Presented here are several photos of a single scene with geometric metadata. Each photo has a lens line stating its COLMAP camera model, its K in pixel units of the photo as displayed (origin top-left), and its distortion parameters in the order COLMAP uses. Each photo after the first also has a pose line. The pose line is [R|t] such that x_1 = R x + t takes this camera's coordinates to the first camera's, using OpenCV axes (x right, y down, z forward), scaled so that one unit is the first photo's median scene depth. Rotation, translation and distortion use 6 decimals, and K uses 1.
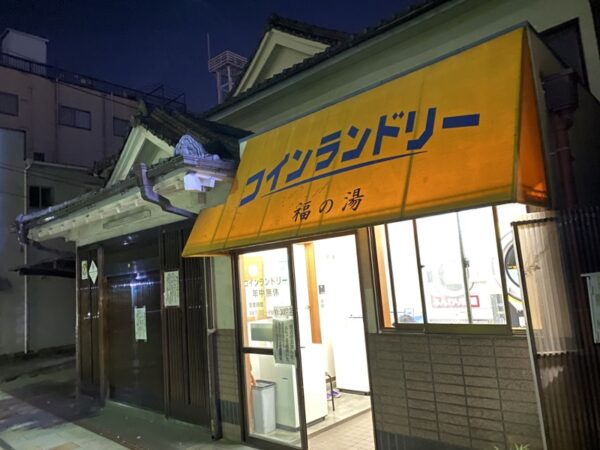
lens RADIAL K [[458.5, 0, 300.1], [0, 458.5, 224.8], [0, 0, 1]] dist [0.009477, -0.000695]
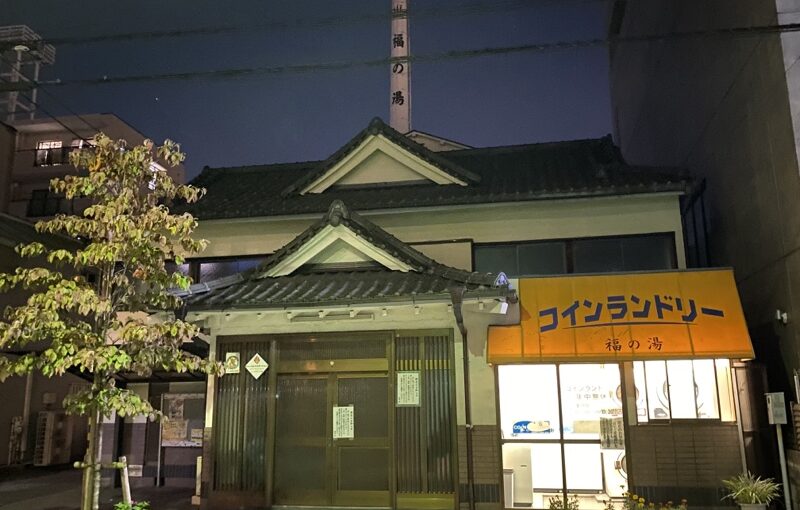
lens RADIAL K [[662.1, 0, 399.1], [0, 662.1, 256.0], [0, 0, 1]] dist [0.002909, -0.004504]
pose [[0.828495, 0.179961, 0.530293, -1.988334], [-0.120745, 0.982090, -0.144640, 0.095410], [-0.546825, 0.055803, 0.835385, -0.561630]]
